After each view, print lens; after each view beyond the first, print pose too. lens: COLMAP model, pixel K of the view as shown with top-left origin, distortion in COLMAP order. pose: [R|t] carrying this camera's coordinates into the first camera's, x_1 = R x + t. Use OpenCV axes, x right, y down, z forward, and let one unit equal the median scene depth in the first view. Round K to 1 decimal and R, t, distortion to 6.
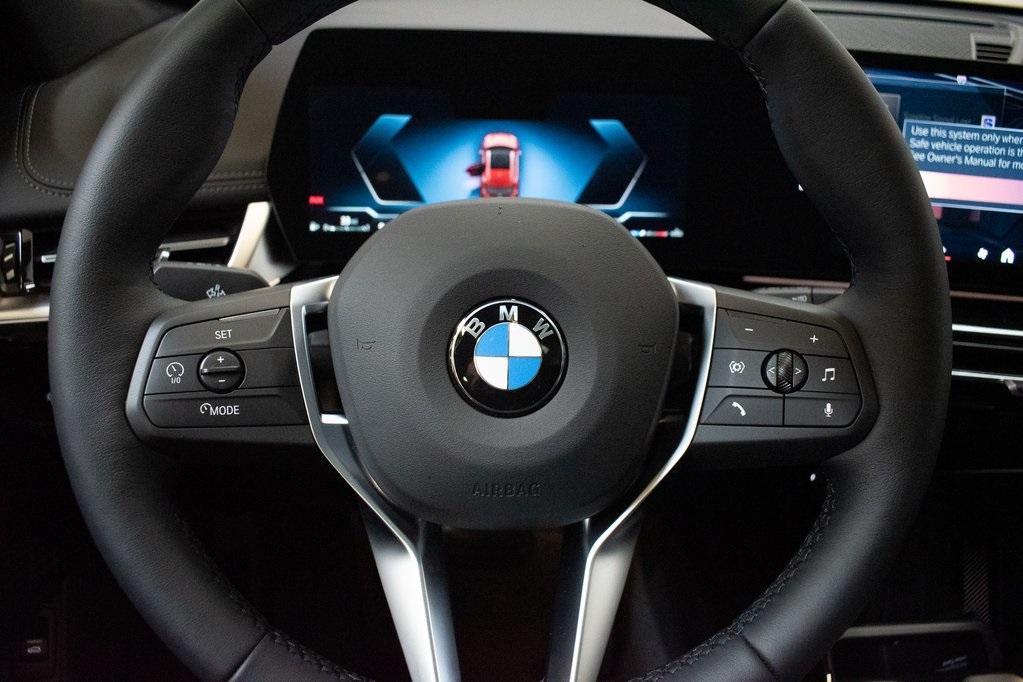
lens RADIAL K [[740.6, 0, 511.5], [0, 740.6, 341.0], [0, 0, 1]] dist [-0.084421, 0.006505]
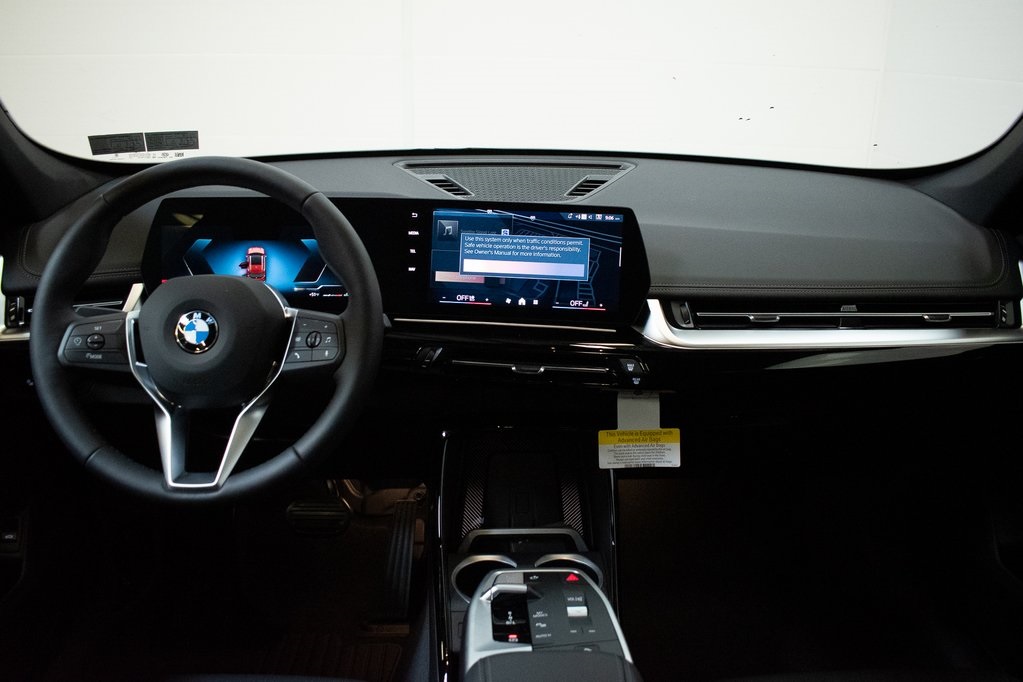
lens RADIAL K [[788.8, 0, 507.2], [0, 788.8, 344.6], [0, 0, 1]] dist [-0.092233, 0.003893]
pose [[0.999865, -0.014439, -0.007826, 0.695026], [0.013237, 0.990559, -0.136444, 0.284558], [0.009722, 0.136322, 0.990617, -1.077657]]
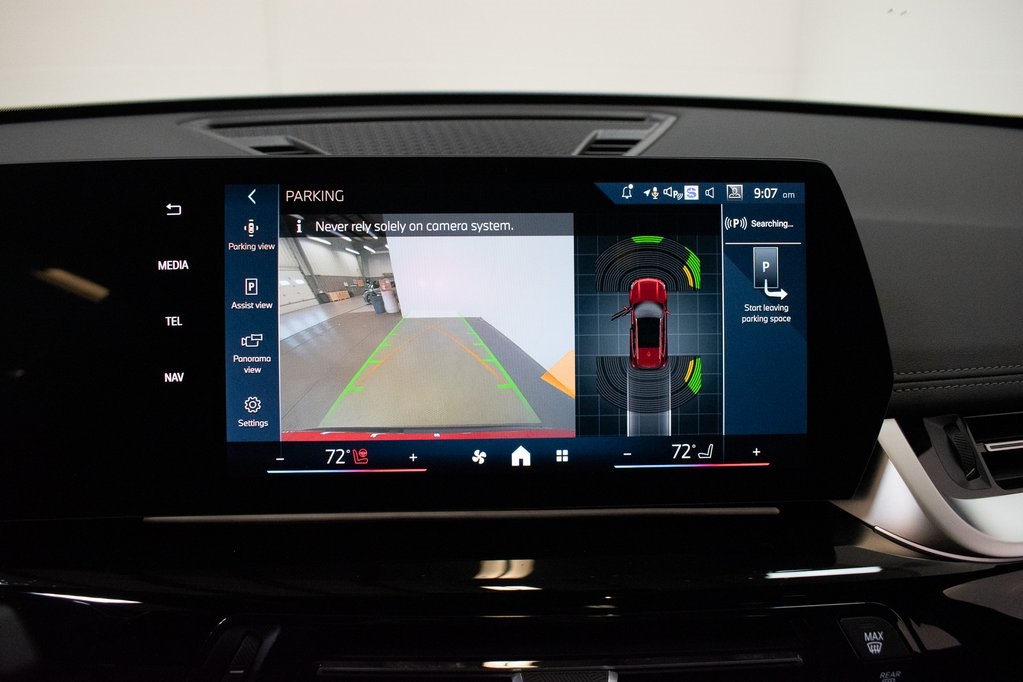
lens RADIAL K [[740.6, 0, 511.5], [0, 740.6, 341.0], [0, 0, 1]] dist [-0.084421, 0.006505]
pose [[0.988889, -0.074241, 0.128789, 0.633932], [0.095028, 0.981937, -0.163616, -0.117199], [-0.114315, 0.174037, 0.978081, 0.364975]]
